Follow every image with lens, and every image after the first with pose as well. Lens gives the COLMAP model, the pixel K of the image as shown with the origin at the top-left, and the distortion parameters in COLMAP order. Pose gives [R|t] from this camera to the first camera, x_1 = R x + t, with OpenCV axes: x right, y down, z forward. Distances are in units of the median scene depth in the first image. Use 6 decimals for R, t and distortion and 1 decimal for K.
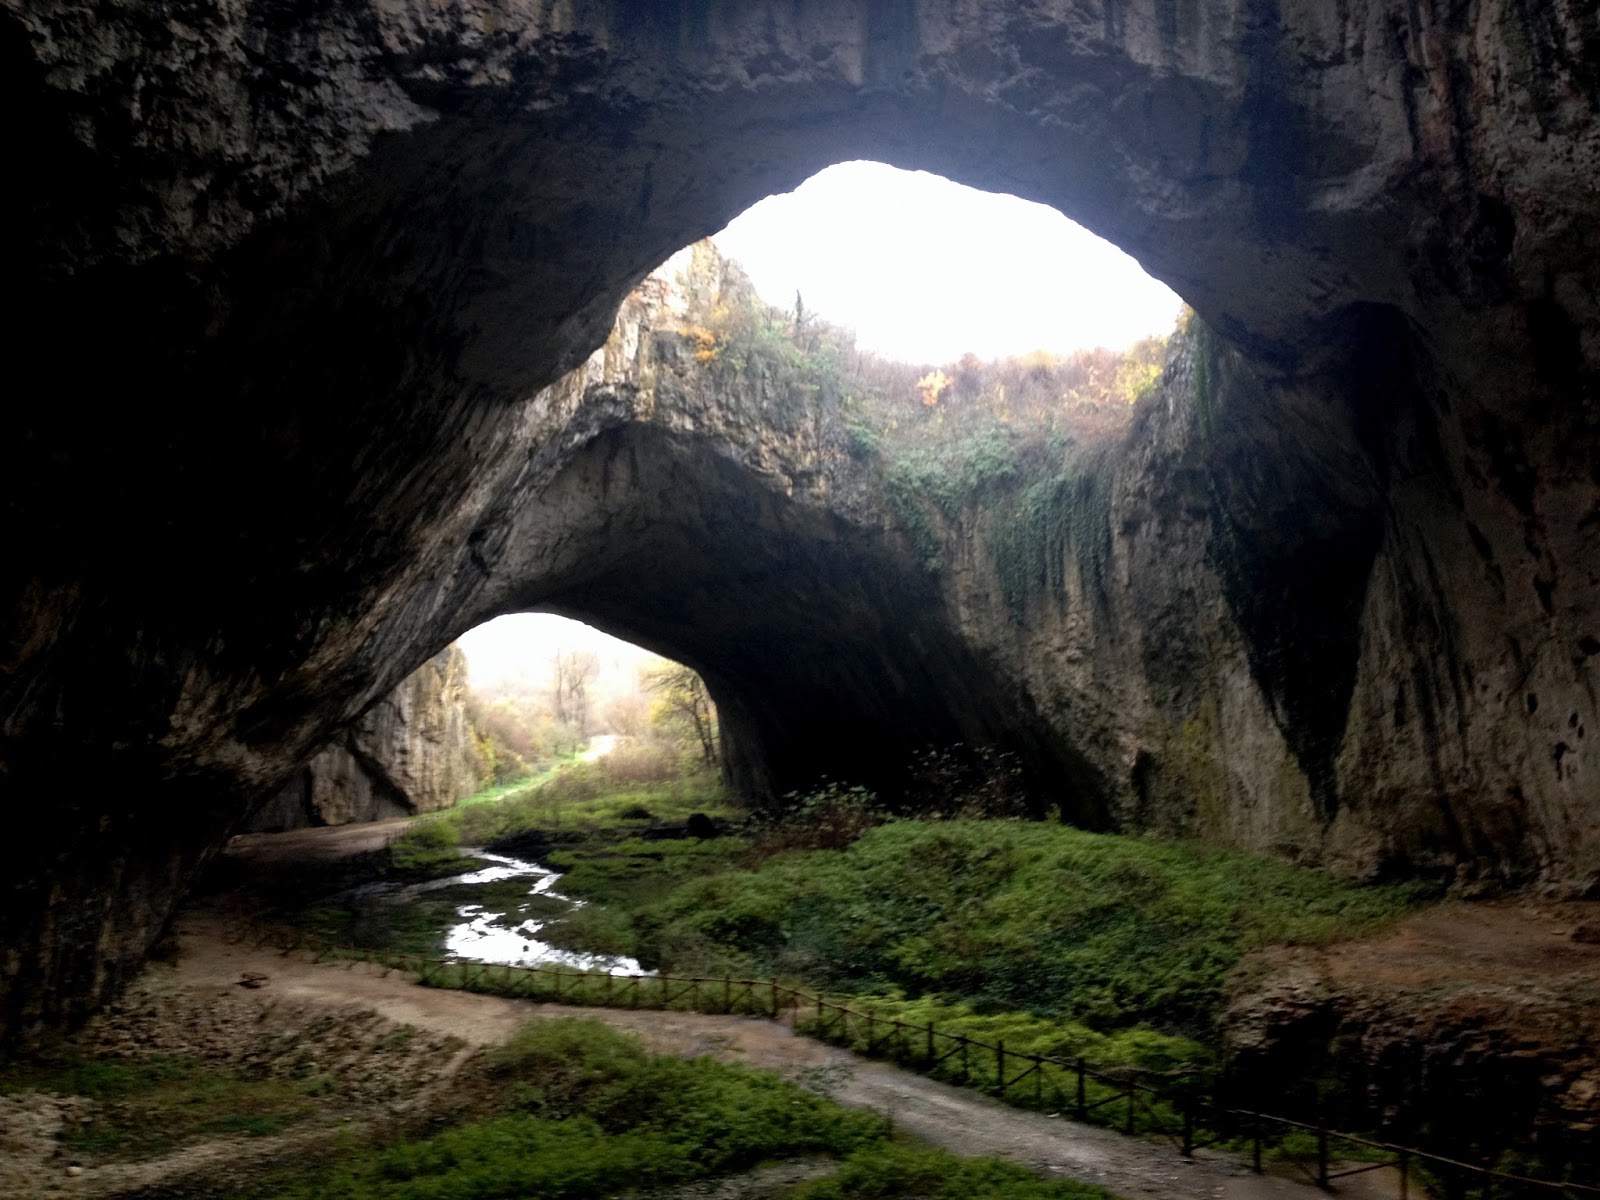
lens RADIAL K [[1485.8, 0, 789.8], [0, 1485.8, 597.2], [0, 0, 1]] dist [0.076973, 0.000000]
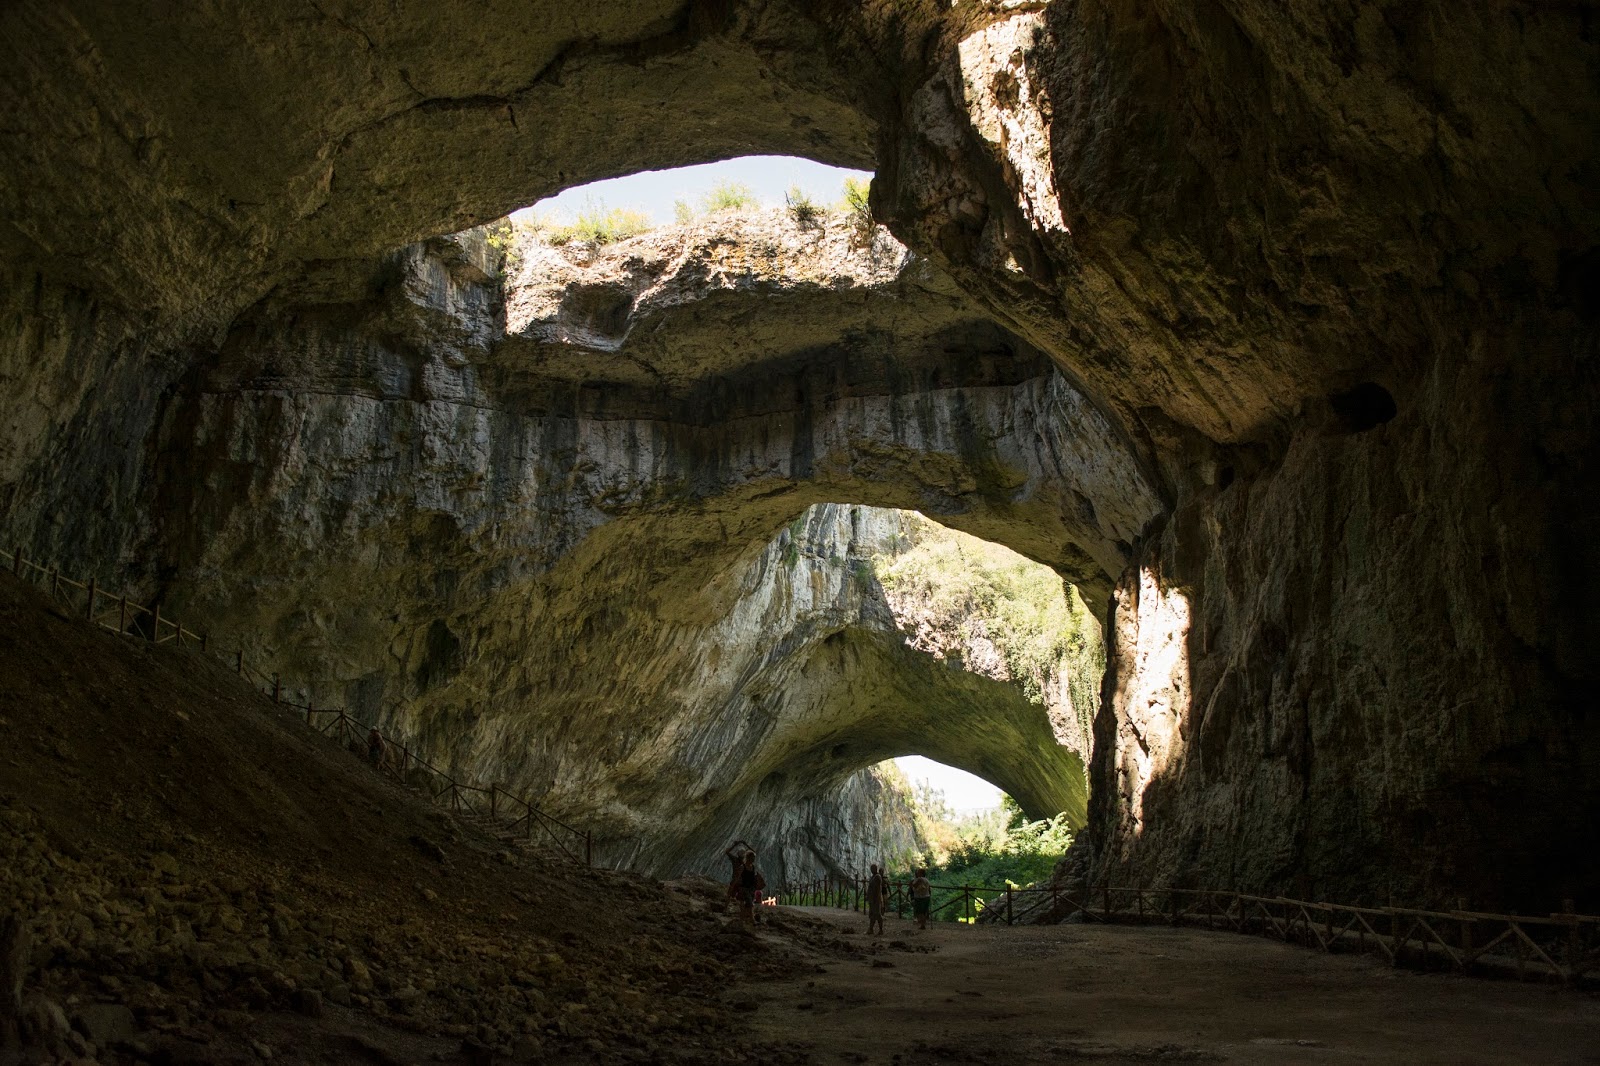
lens RADIAL K [[1242.8, 0, 756.8], [0, 1242.8, 561.6], [0, 0, 1]] dist [-0.031865, -0.046250]
pose [[0.889577, -0.100610, -0.445568, 0.536238], [0.024411, 0.984519, -0.173569, 0.065336], [0.456133, 0.143526, 0.878261, -0.403828]]
